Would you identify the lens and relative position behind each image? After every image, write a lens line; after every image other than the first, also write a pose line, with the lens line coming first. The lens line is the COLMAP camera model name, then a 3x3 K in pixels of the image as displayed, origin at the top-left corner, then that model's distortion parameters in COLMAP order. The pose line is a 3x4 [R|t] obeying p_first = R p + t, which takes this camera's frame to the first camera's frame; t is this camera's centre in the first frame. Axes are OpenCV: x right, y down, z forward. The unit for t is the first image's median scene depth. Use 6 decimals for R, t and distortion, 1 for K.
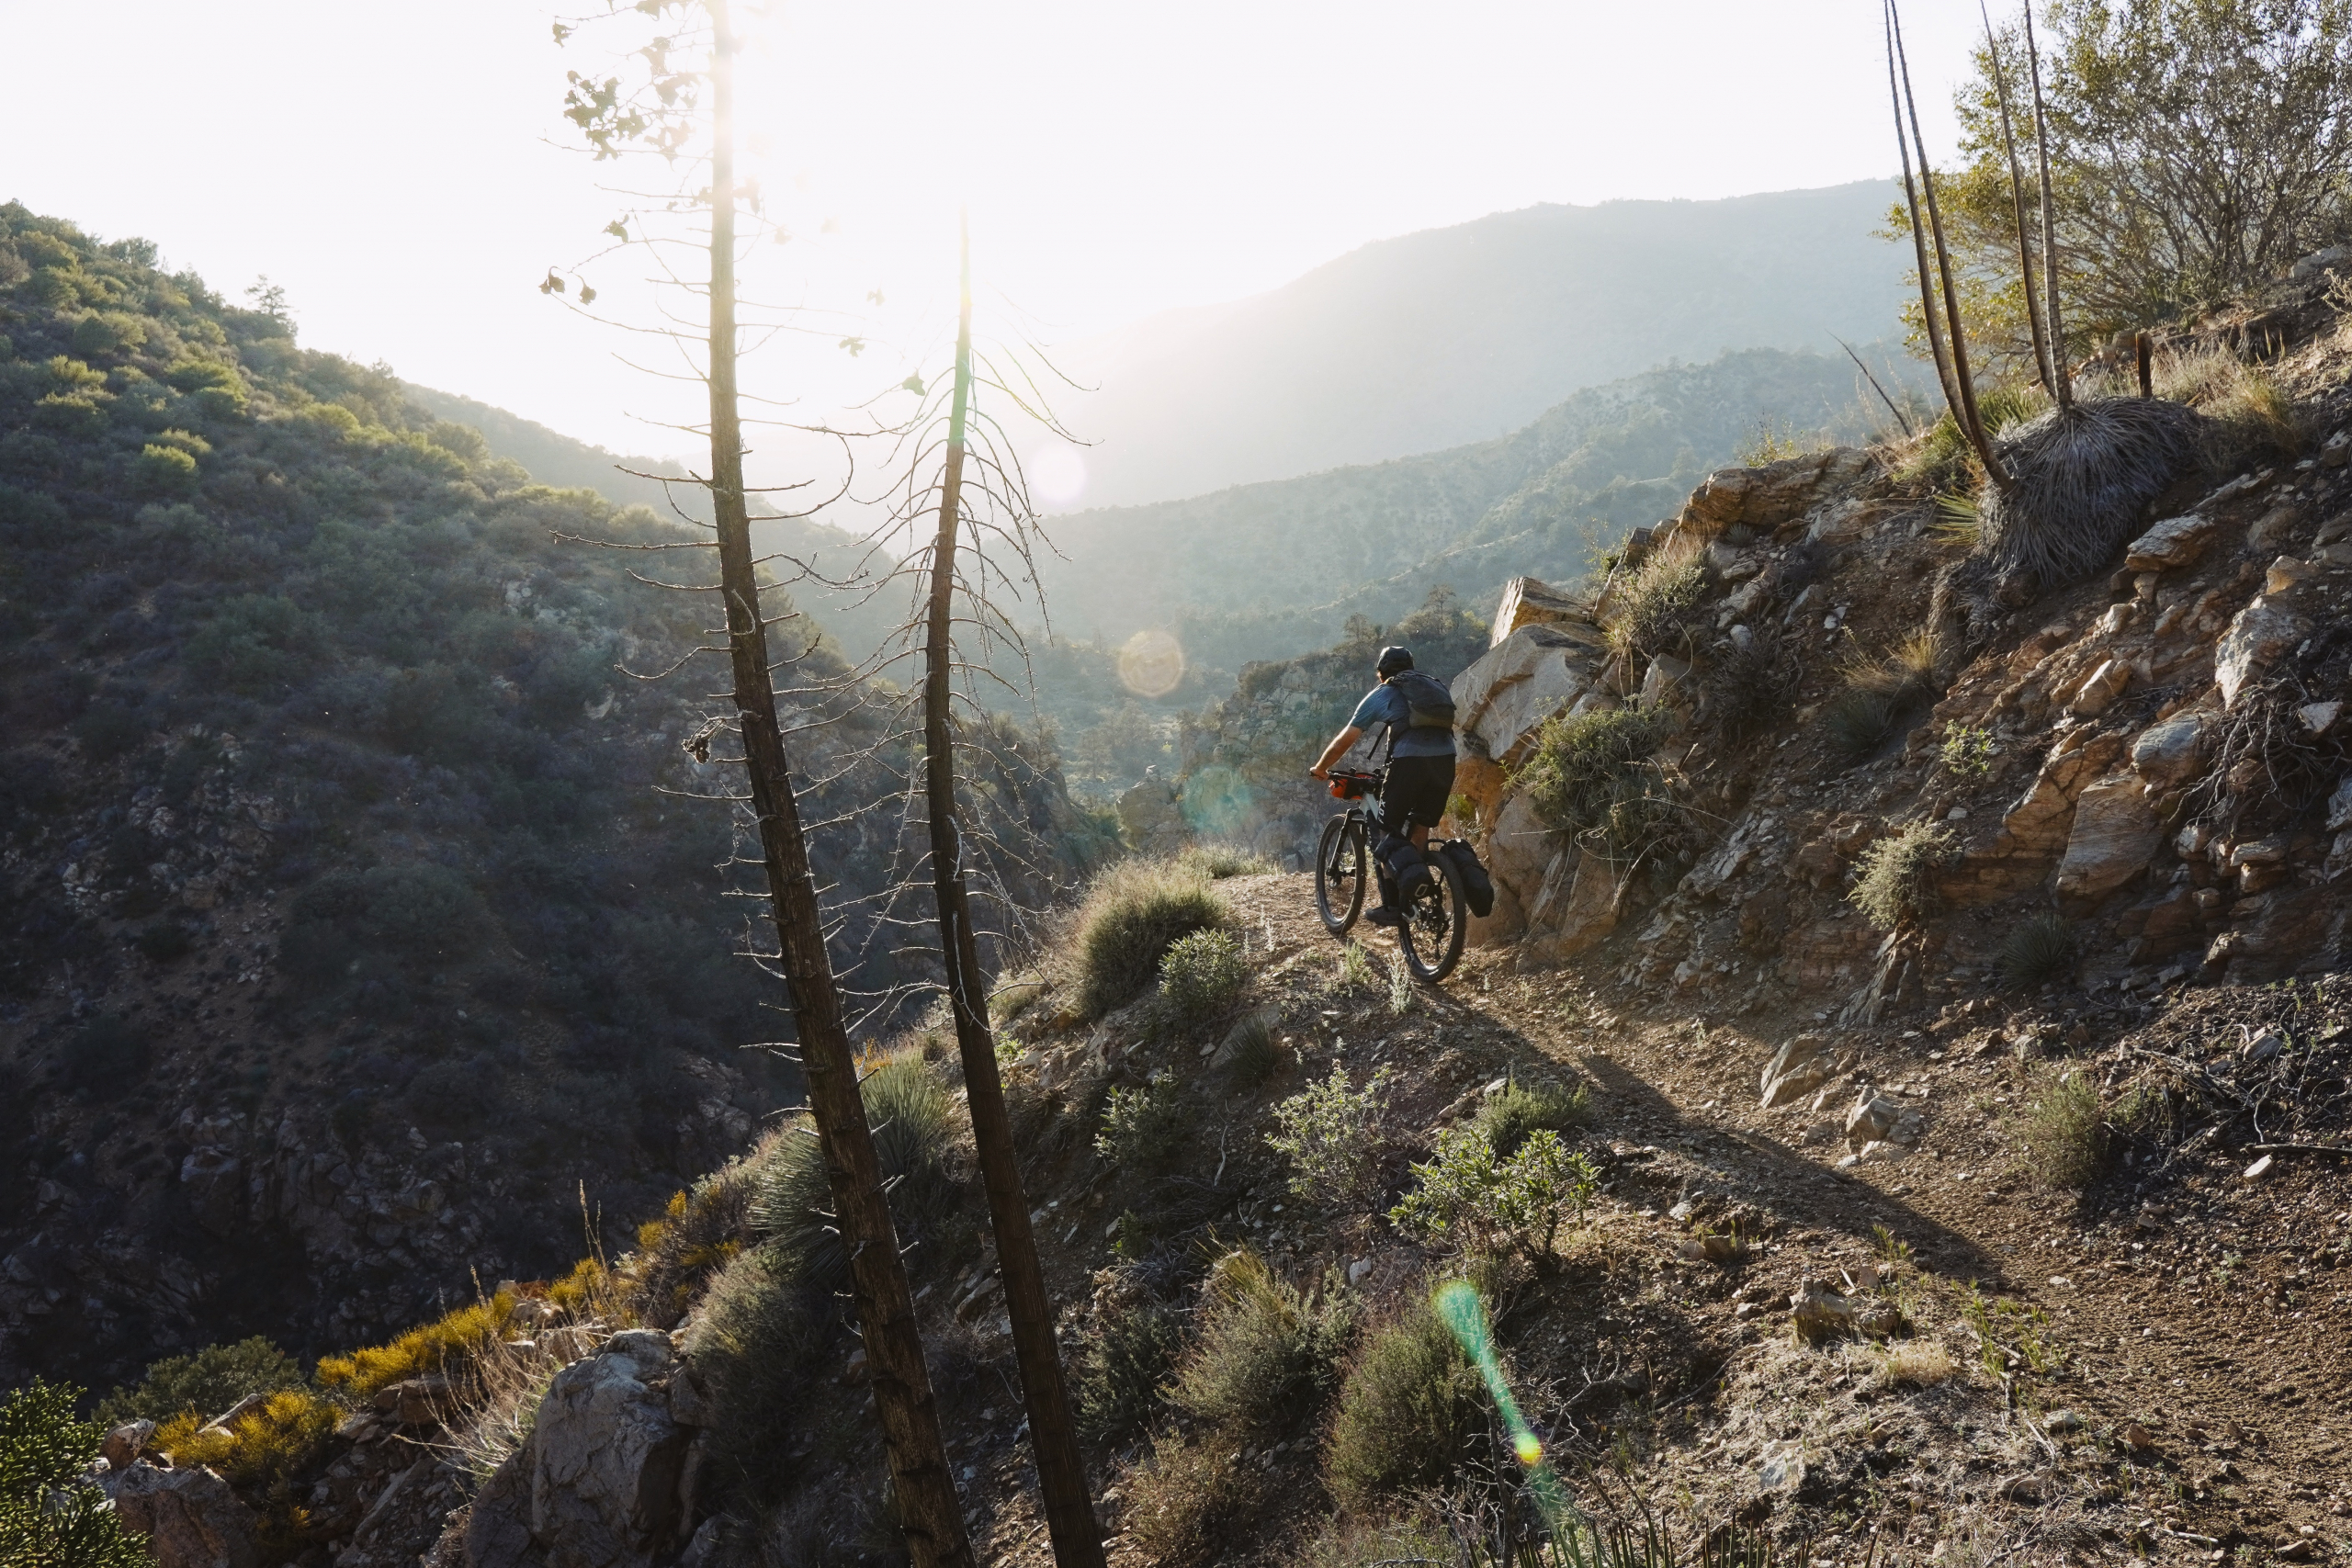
lens RADIAL K [[4104.5, 0, 1176.0], [0, 4104.5, 784.0], [0, 0, 1]] dist [0.356663, 0.058797]
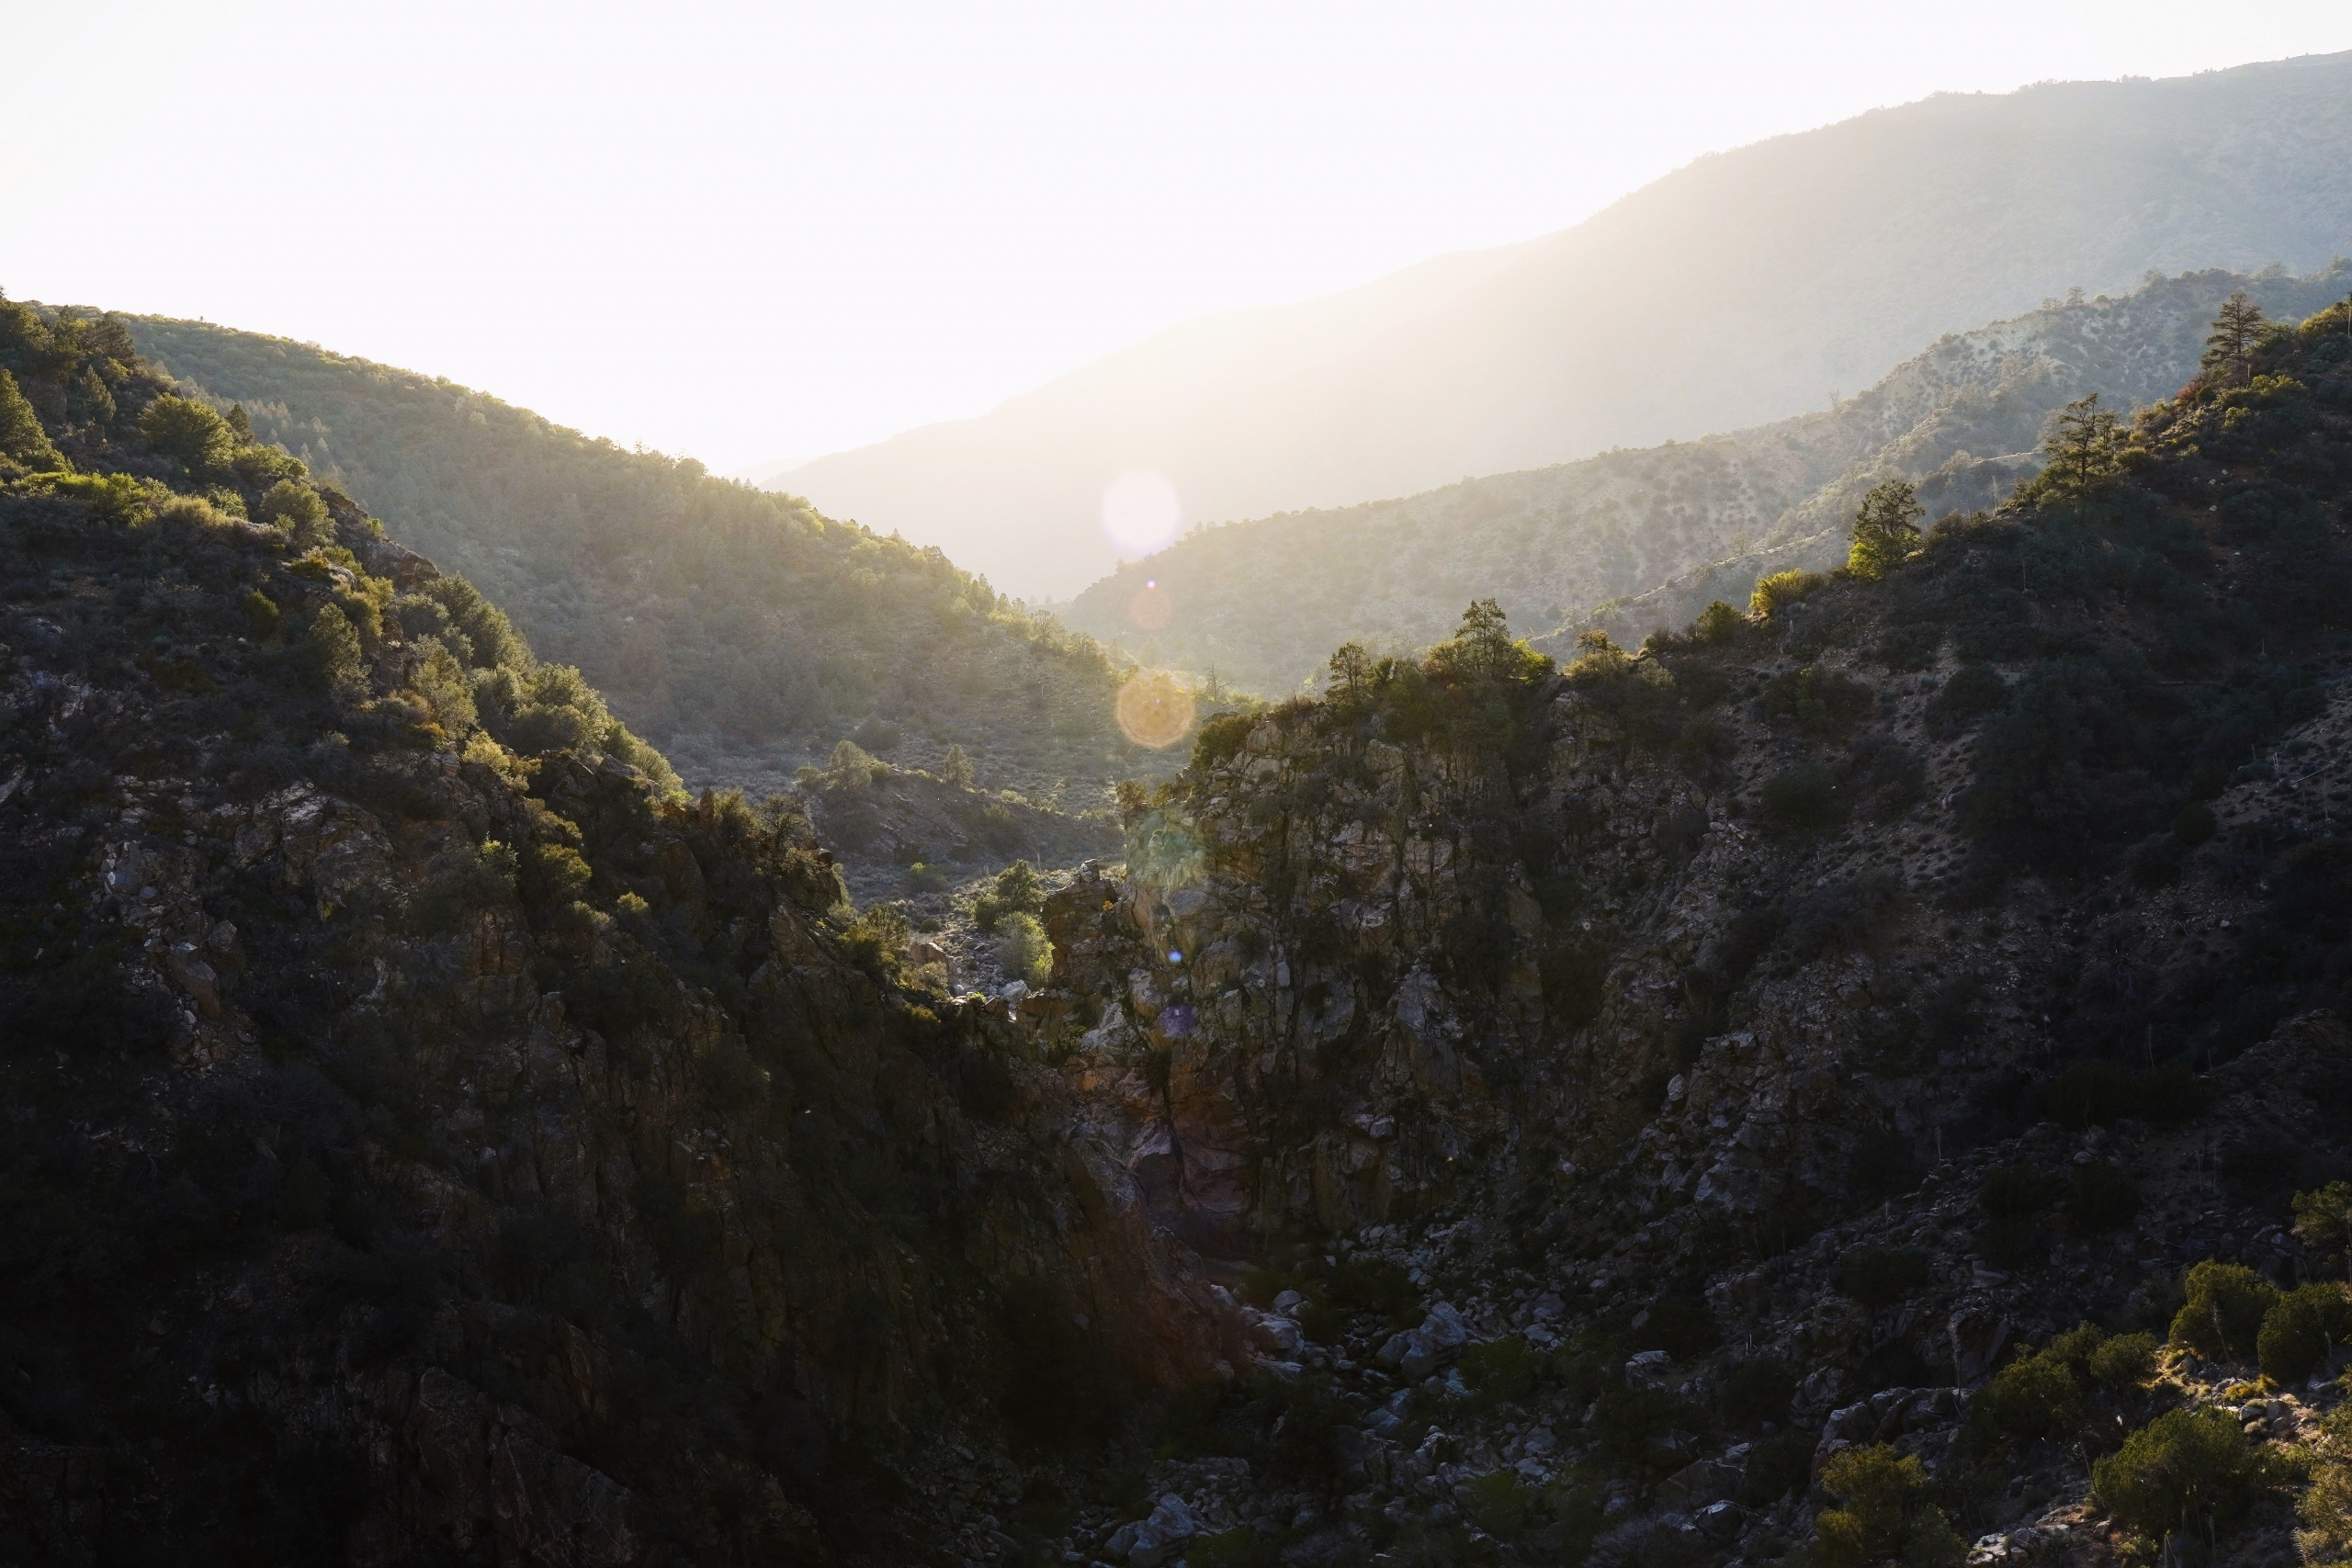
lens RADIAL K [[4104.5, 0, 1176.0], [0, 4104.5, 784.0], [0, 0, 1]] dist [0.356663, 0.058797]
pose [[0.969530, -0.000407, -0.244971, 0.148534], [-0.002003, 0.999952, -0.009588, -0.008746], [0.244963, 0.009787, 0.969483, 0.250263]]
